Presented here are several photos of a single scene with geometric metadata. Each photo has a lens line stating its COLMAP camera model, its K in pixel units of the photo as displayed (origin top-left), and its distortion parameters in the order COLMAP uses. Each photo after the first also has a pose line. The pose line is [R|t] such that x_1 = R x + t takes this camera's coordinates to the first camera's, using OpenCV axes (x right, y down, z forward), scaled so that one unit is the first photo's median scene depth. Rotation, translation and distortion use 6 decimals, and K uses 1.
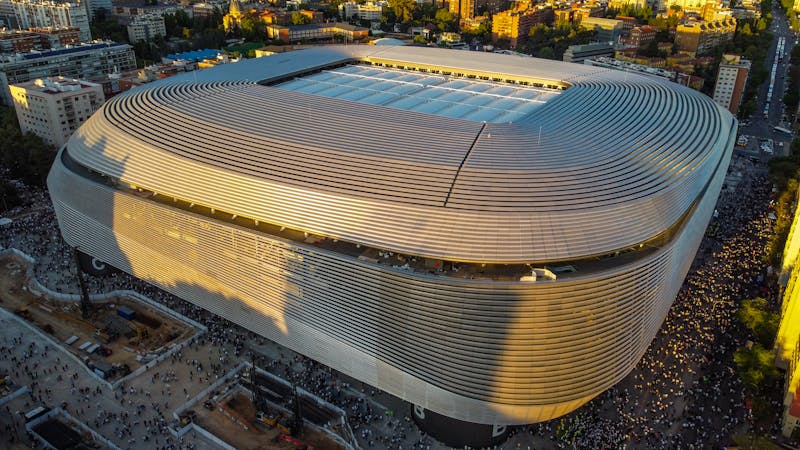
lens RADIAL K [[606.8, 0, 400.0], [0, 606.8, 225.4], [0, 0, 1]] dist [-0.004328, 0.010791]
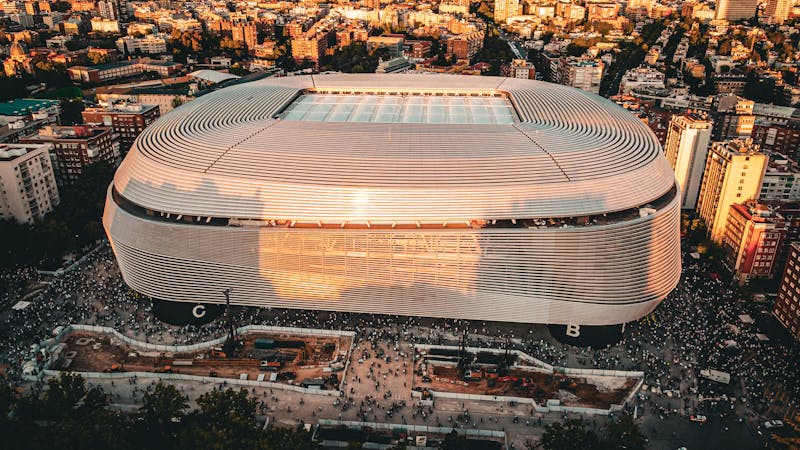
lens RADIAL K [[606.8, 0, 399.6], [0, 606.8, 224.9], [0, 0, 1]] dist [-0.004328, 0.010791]
pose [[0.881190, -0.195869, 0.430278, -0.452941], [0.208633, 0.977831, 0.017851, -0.019121], [-0.424236, 0.074040, 0.902520, -0.046306]]
